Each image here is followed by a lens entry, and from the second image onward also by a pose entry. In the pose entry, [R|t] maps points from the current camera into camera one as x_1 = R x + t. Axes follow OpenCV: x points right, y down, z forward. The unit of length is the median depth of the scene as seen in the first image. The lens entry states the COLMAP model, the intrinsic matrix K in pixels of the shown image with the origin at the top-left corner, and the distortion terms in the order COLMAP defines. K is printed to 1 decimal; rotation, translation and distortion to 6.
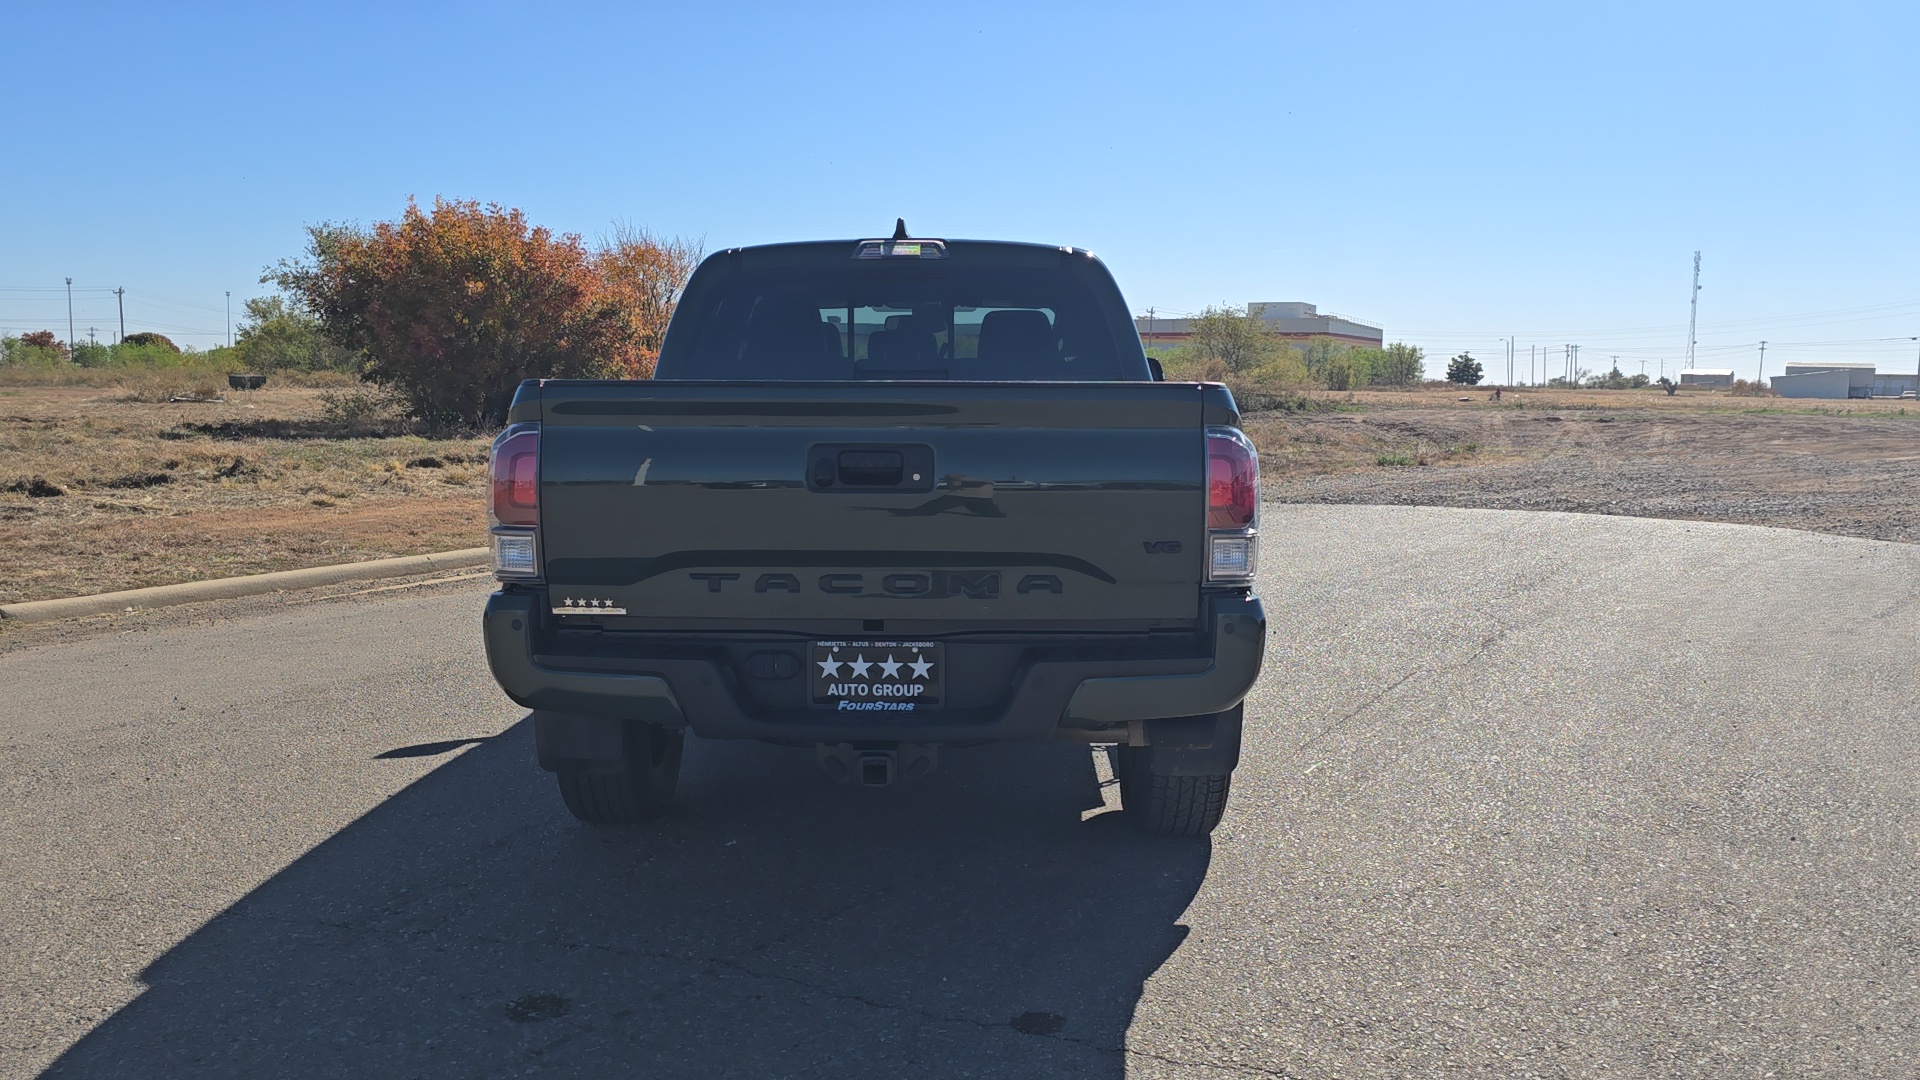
lens RADIAL K [[1609.2, 0, 966.6], [0, 1609.2, 545.5], [0, 0, 1]] dist [-0.011856, 0.006506]
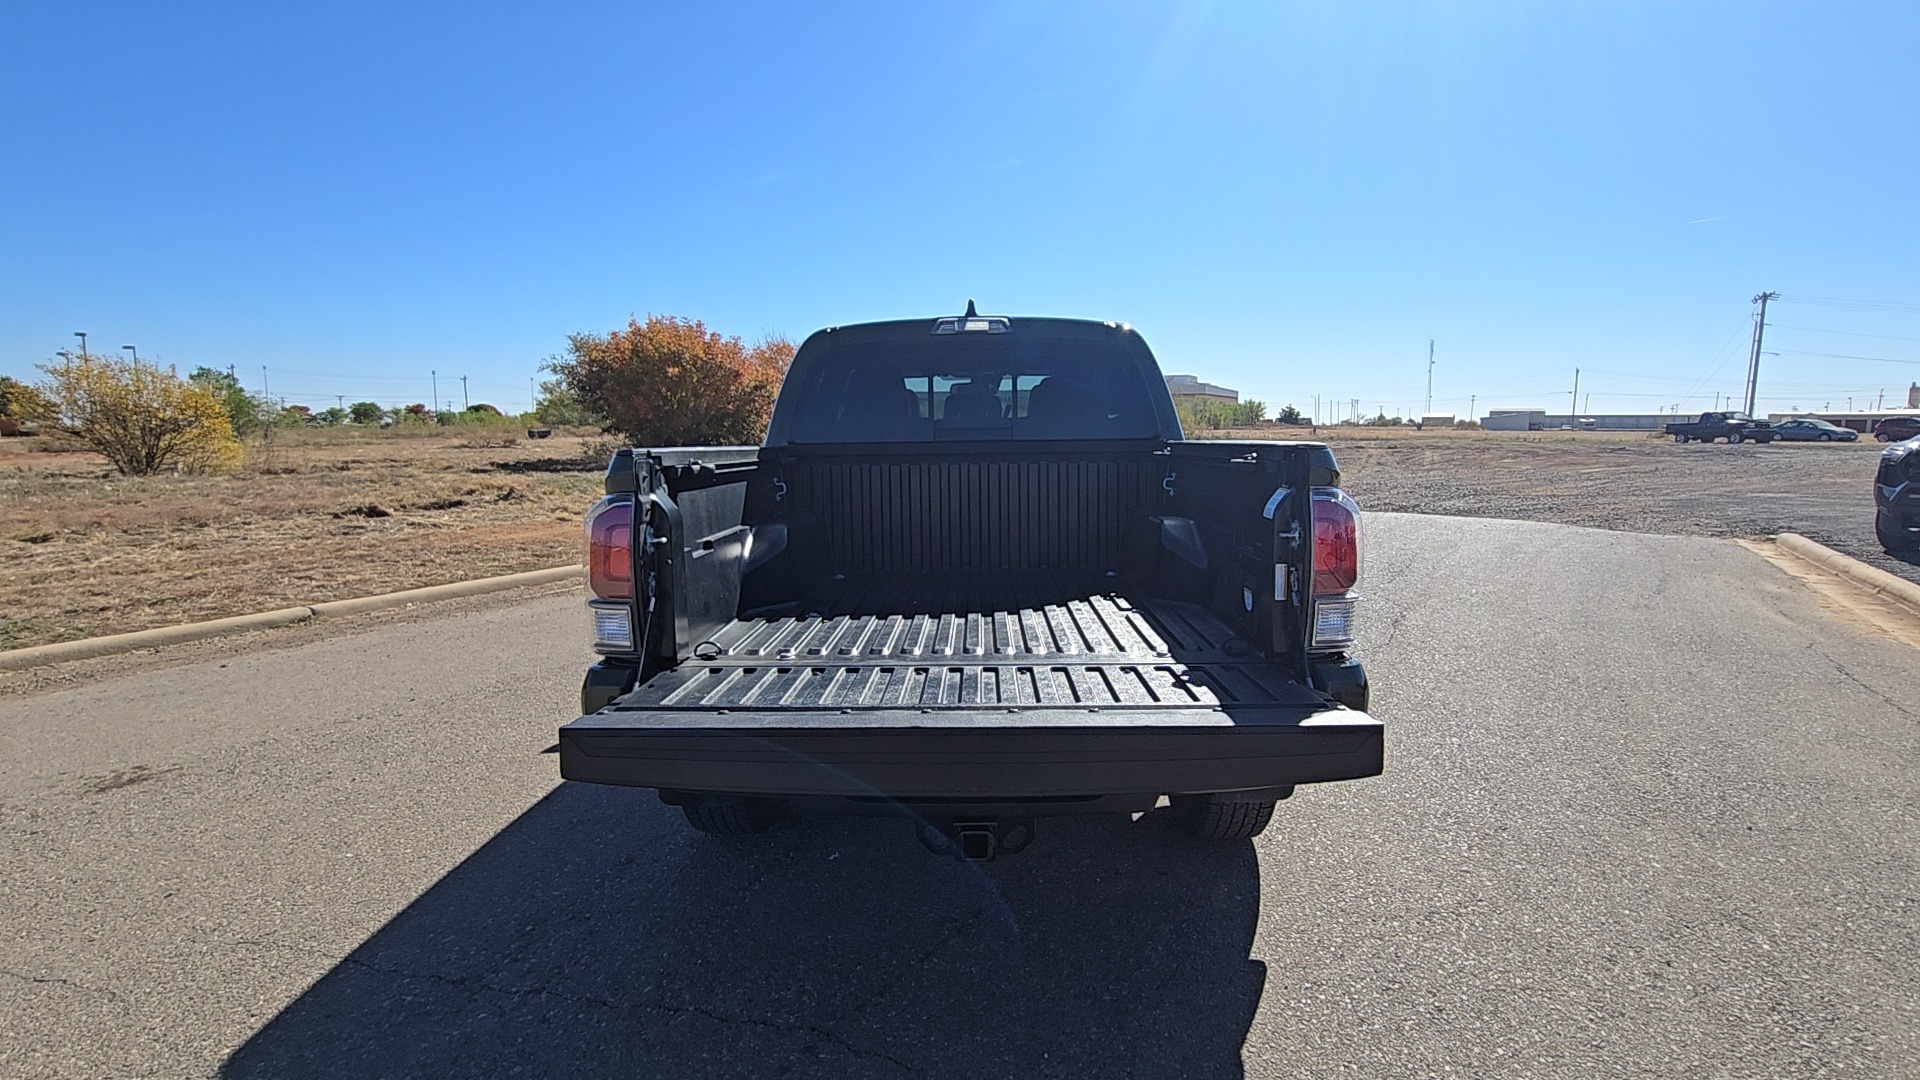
lens RADIAL K [[982.1, 0, 925.3], [0, 982.1, 597.2], [0, 0, 1]] dist [-0.004055, 0.000181]
pose [[0.998225, -0.002334, -0.059510, -0.012592], [0.006451, 0.997590, 0.069087, -0.013316], [0.059205, -0.069348, 0.995834, 0.101662]]
